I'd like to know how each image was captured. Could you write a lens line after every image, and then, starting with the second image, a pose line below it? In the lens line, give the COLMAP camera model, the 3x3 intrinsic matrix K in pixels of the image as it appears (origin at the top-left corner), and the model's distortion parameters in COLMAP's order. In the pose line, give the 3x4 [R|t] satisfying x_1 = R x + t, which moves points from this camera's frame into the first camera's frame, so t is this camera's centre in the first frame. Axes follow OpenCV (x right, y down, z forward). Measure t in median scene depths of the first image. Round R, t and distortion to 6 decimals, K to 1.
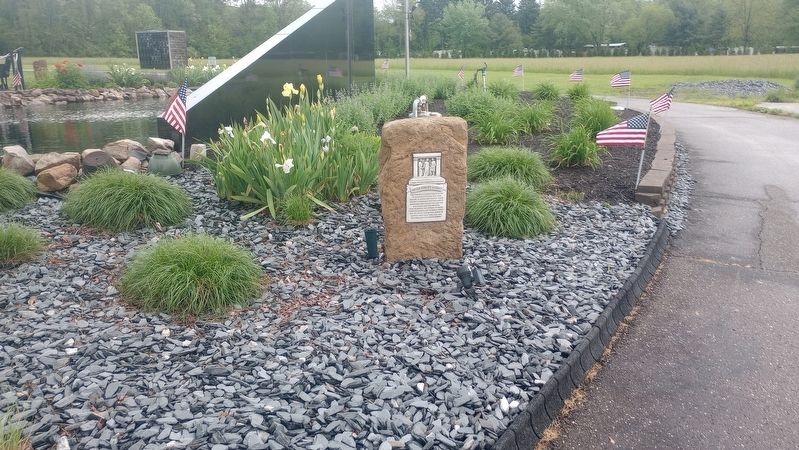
lens RADIAL K [[622.2, 0, 399.5], [0, 622.2, 225.0], [0, 0, 1]] dist [0.005315, 0.001417]
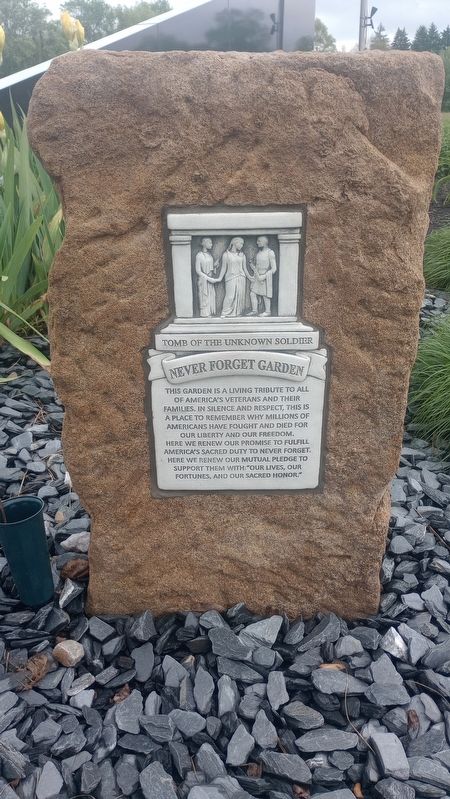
lens RADIAL K [[622.2, 0, 225.3], [0, 622.2, 374.5], [0, 0, 1]] dist [0.005315, 0.001417]
pose [[0.978482, 0.070766, -0.193819, 0.085096], [-0.046203, 0.990640, 0.128441, -0.085921], [0.201094, -0.116722, 0.972593, 0.772510]]
